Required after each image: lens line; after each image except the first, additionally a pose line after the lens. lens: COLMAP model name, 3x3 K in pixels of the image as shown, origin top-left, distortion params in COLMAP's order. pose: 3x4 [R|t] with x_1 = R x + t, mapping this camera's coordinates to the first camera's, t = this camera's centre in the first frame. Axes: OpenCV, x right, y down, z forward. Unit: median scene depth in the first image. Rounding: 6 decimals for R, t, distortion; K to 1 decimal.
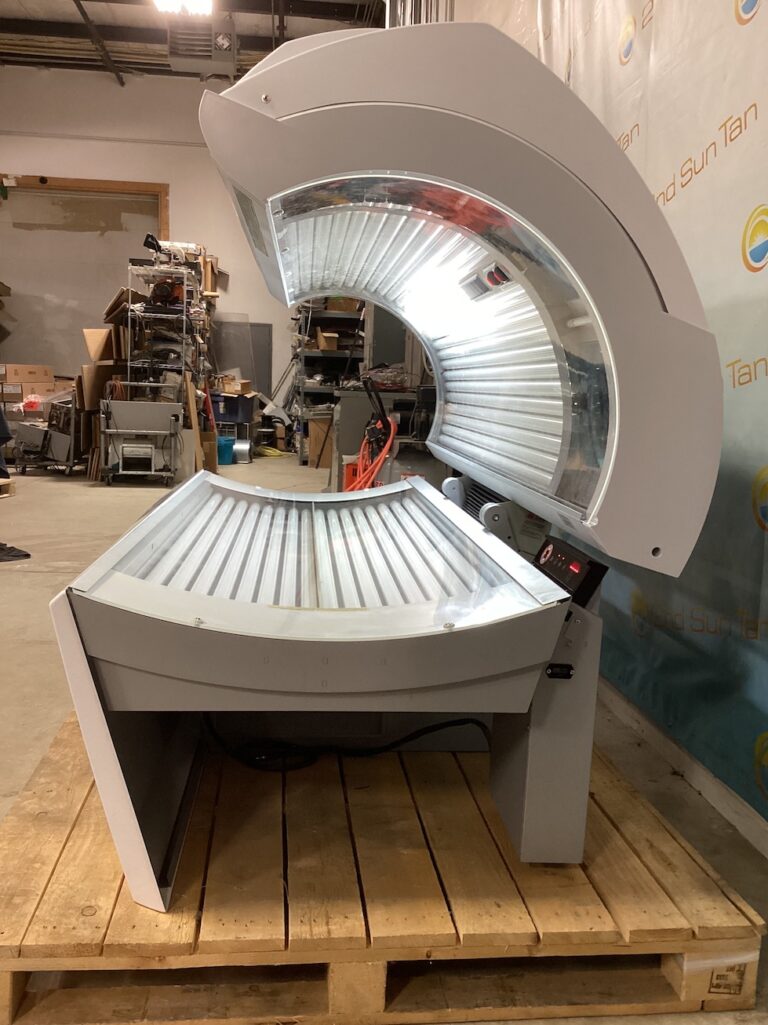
lens RADIAL K [[934.1, 0, 382.7], [0, 934.1, 505.6], [0, 0, 1]] dist [0.101607, -0.215102]
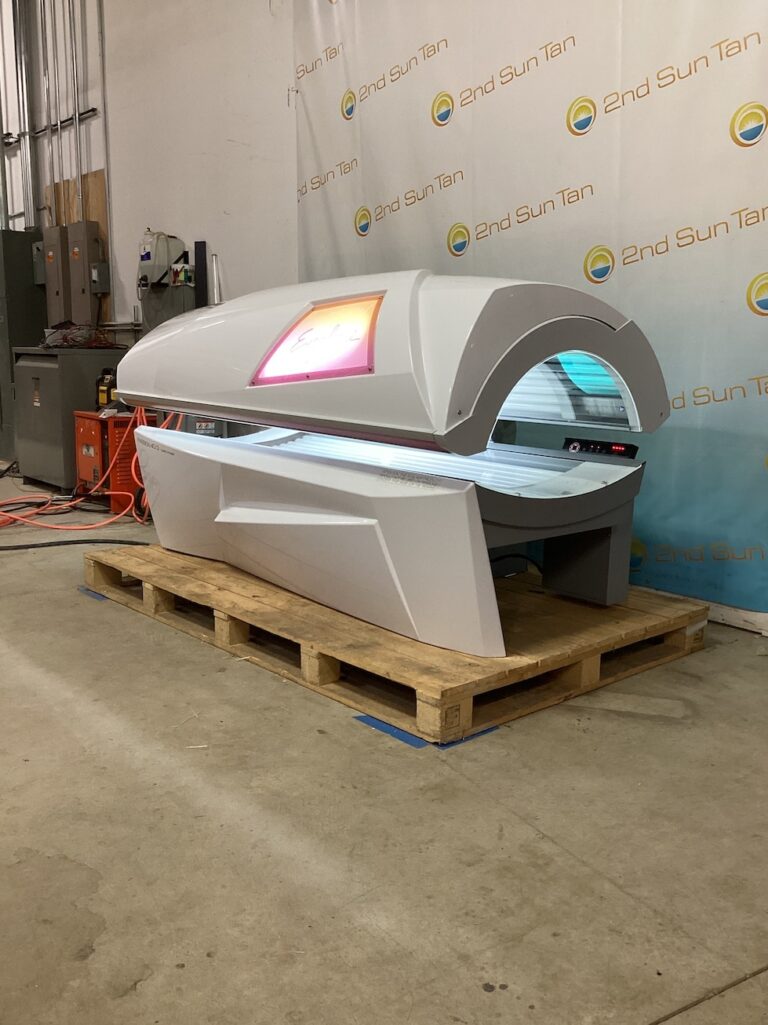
lens RADIAL K [[934.1, 0, 382.7], [0, 934.1, 505.6], [0, 0, 1]] dist [0.101607, -0.215102]
pose [[0.817528, -0.121453, 0.562936, -1.369242], [0.086532, 0.992317, 0.088425, -0.034641], [-0.569350, -0.023578, 0.821757, -0.326868]]
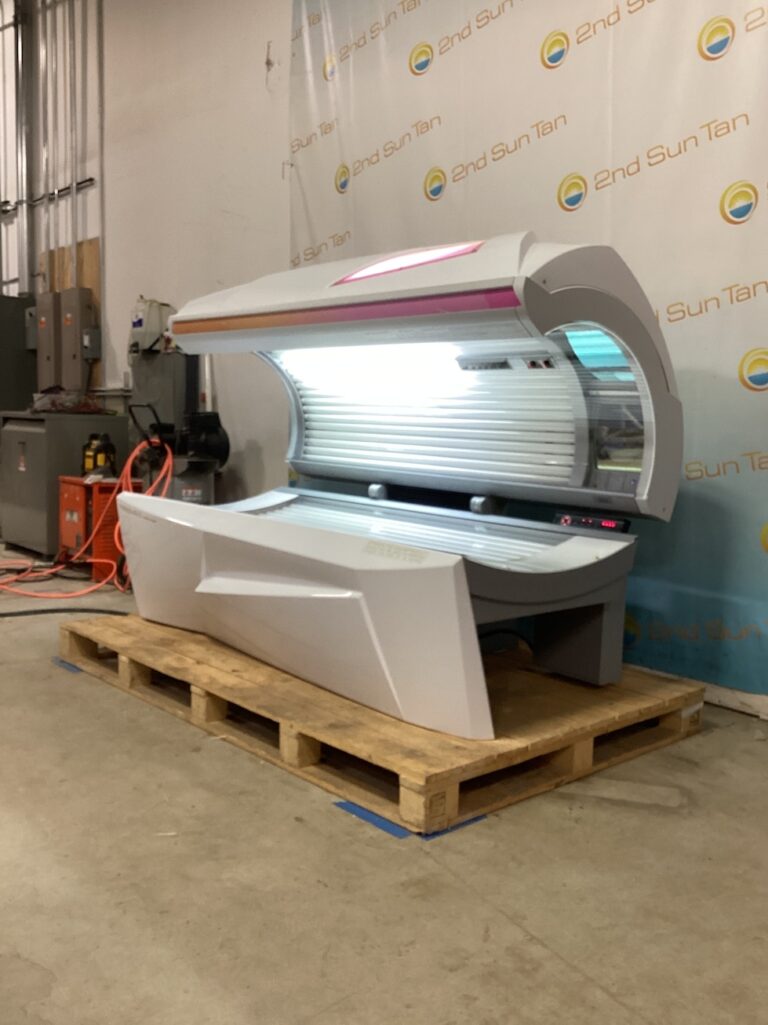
lens RADIAL K [[934.1, 0, 382.7], [0, 934.1, 505.6], [0, 0, 1]] dist [0.101607, -0.215102]
pose [[0.814882, -0.070040, 0.575380, -1.326062], [0.072988, 0.997170, 0.018016, -0.040403], [-0.575013, 0.027315, 0.817688, -0.292398]]
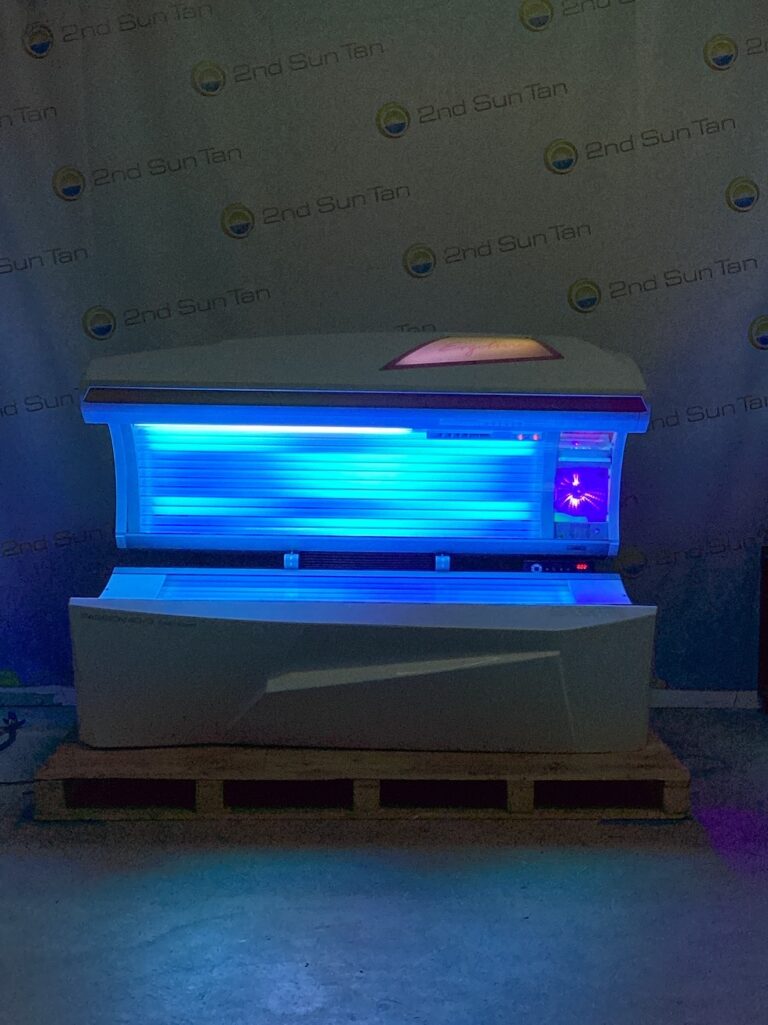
lens RADIAL K [[1405.4, 0, 384.0], [0, 1405.4, 512.5], [0, 0, 1]] dist [0.069350, 0.018796]
pose [[0.083991, -0.125368, 0.988549, -3.349485], [0.115396, 0.986603, 0.115317, -0.533939], [-0.989762, 0.104389, 0.097332, 1.164910]]
